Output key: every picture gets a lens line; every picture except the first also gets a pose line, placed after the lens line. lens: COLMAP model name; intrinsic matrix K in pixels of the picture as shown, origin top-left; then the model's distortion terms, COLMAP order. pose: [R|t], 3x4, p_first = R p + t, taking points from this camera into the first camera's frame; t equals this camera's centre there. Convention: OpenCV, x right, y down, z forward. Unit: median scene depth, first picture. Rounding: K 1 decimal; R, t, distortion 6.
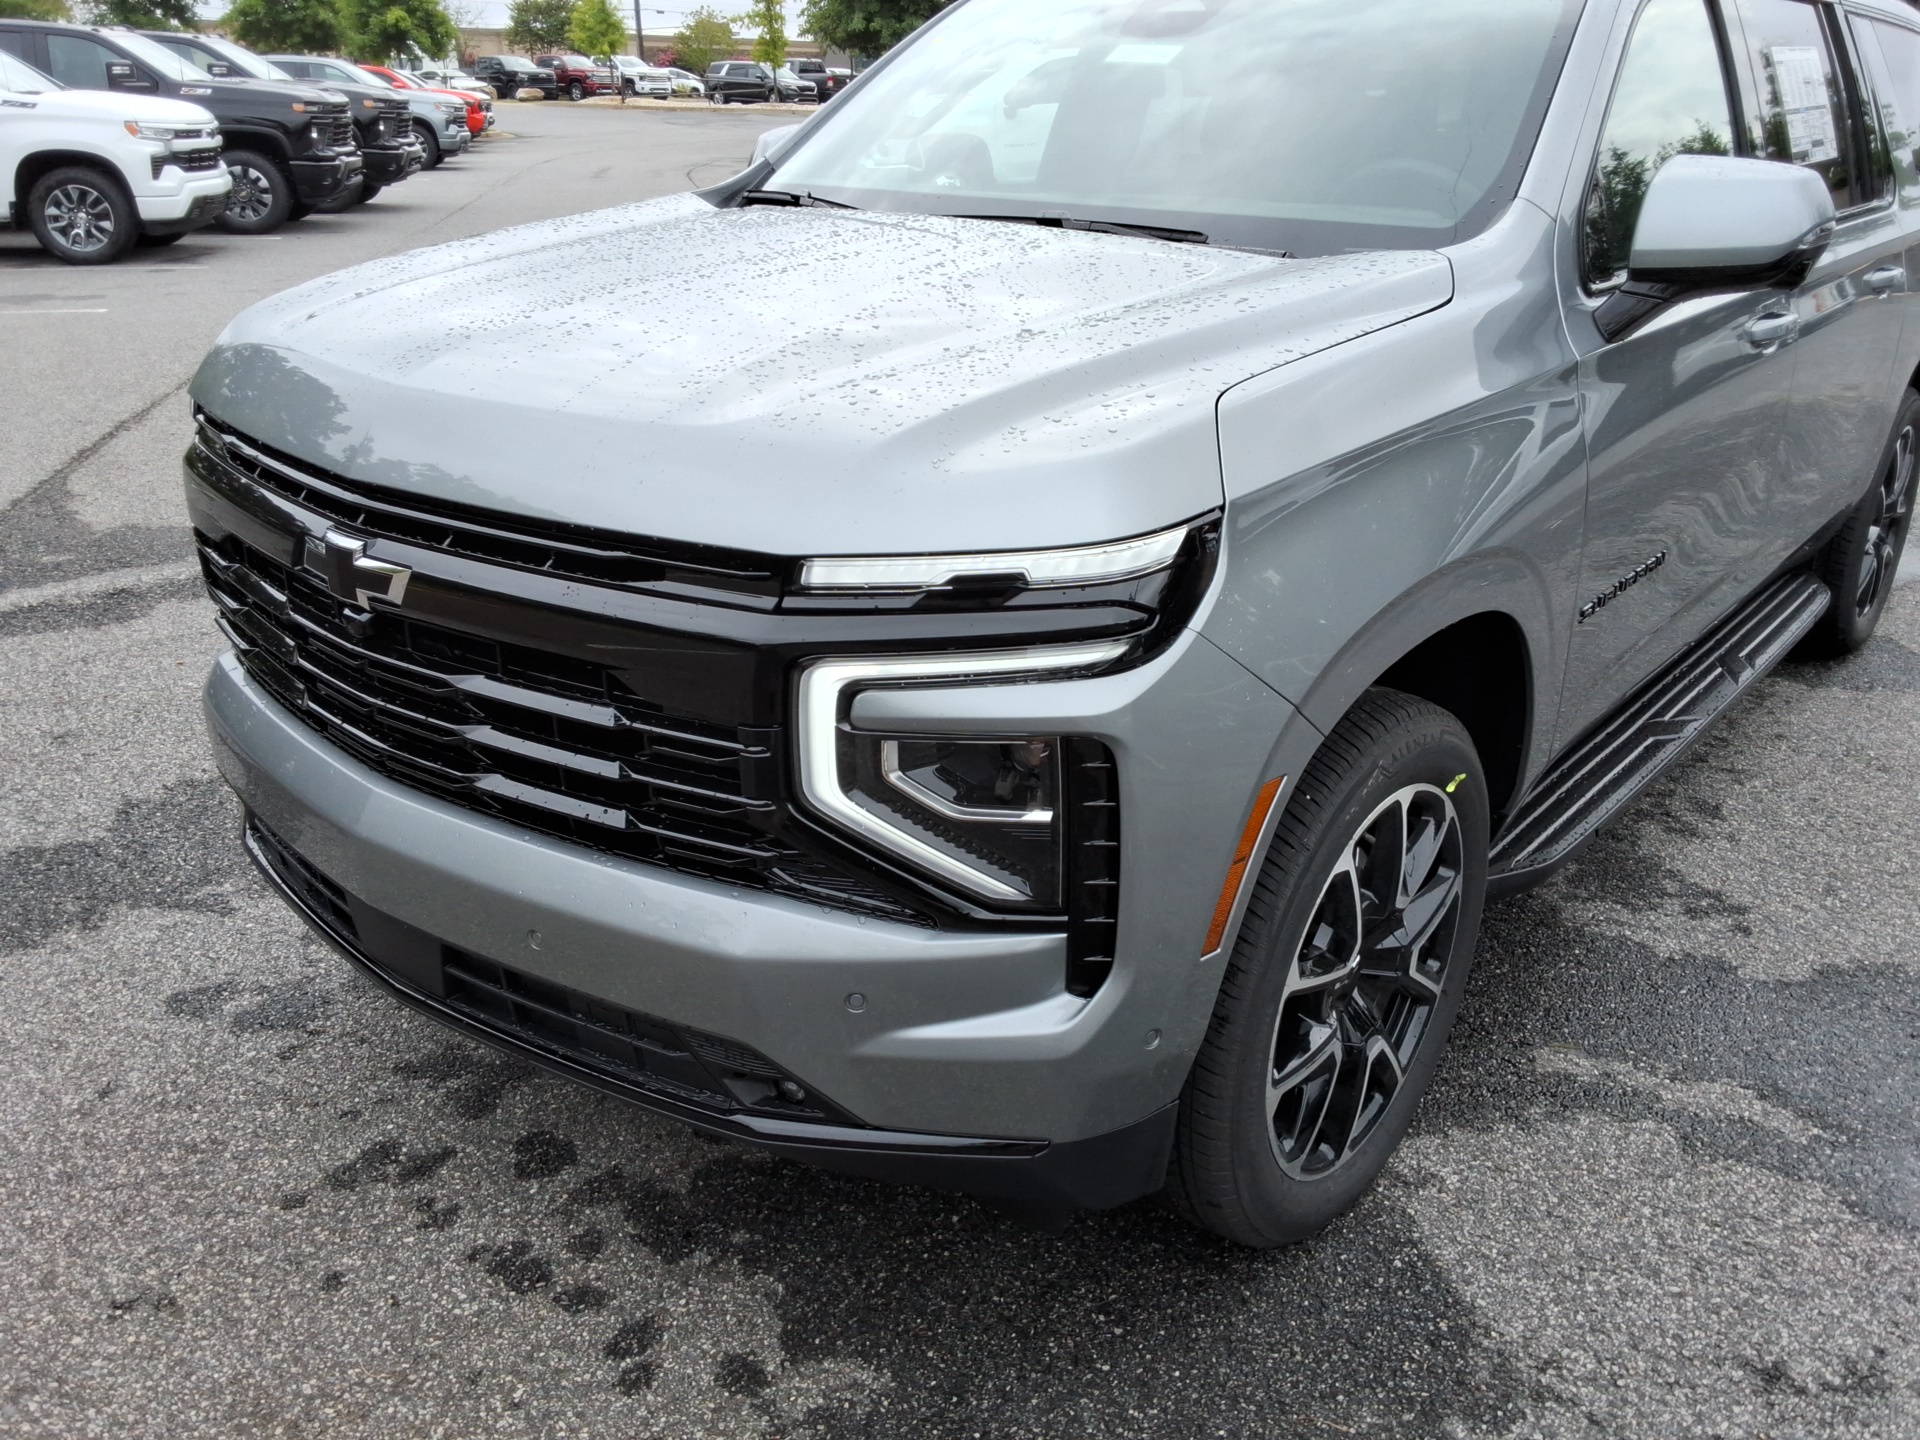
lens RADIAL K [[1541.6, 0, 966.8], [0, 1541.6, 702.0], [0, 0, 1]] dist [0.092769, -0.144016]
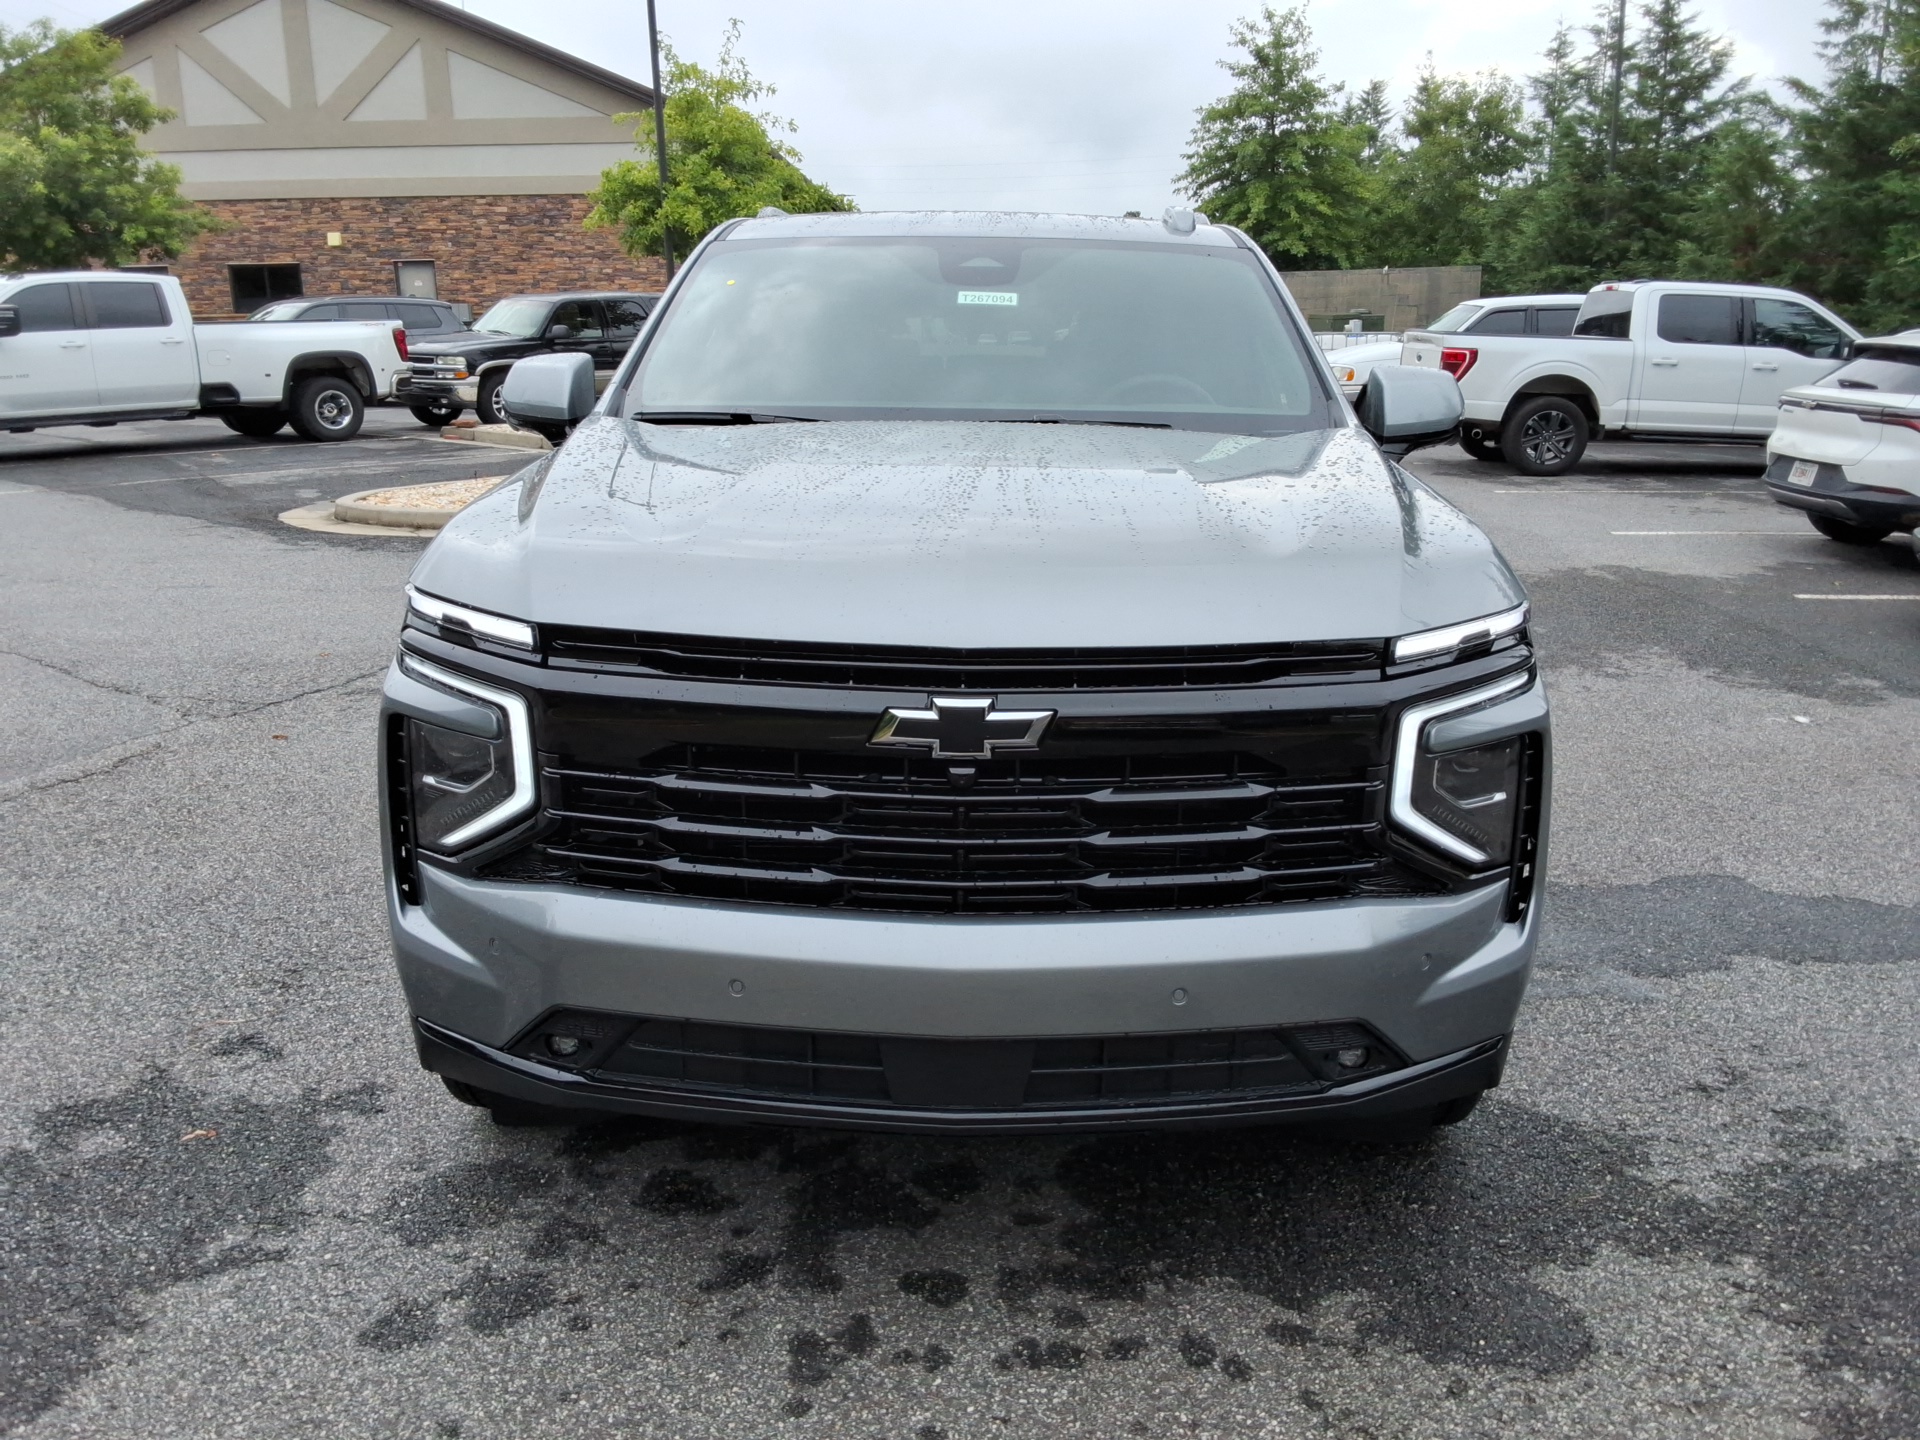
lens RADIAL K [[1541.6, 0, 973.5], [0, 1541.6, 713.8], [0, 0, 1]] dist [0.092769, -0.144016]
pose [[0.780919, -0.153908, 0.605375, -1.004003], [0.229353, 0.972124, -0.048710, -0.036229], [-0.581002, 0.176883, 0.794449, 0.091556]]
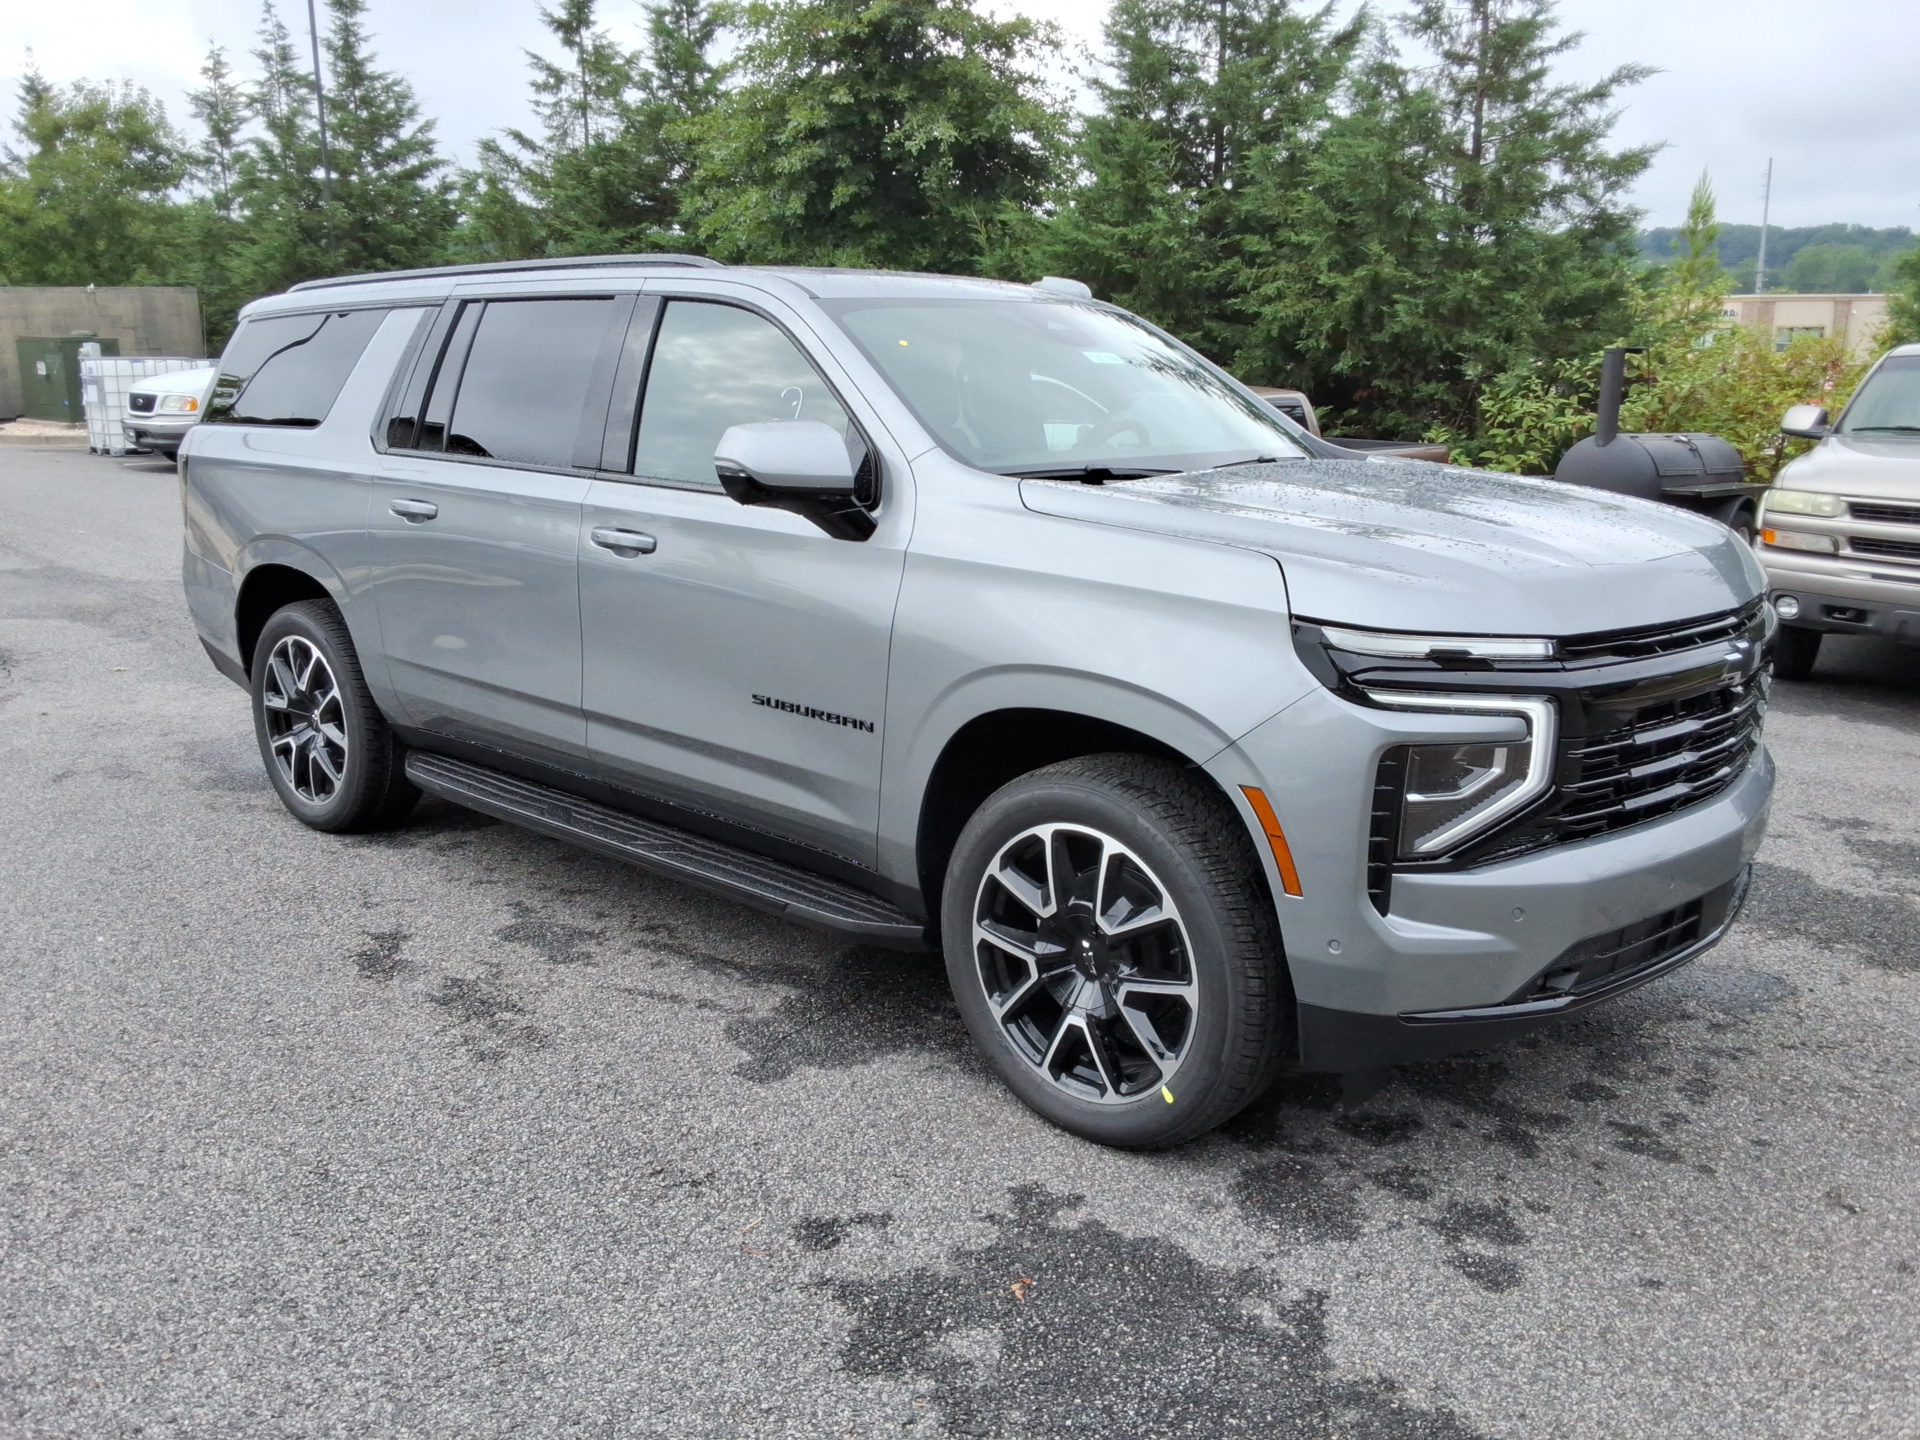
lens RADIAL K [[1541.6, 0, 981.6], [0, 1541.6, 701.1], [0, 0, 1]] dist [0.092769, -0.144016]
pose [[0.031266, -0.223136, 0.974286, -1.946024], [0.360212, 0.911776, 0.197260, -0.633325], [-0.932346, 0.344782, 0.108884, 1.498555]]
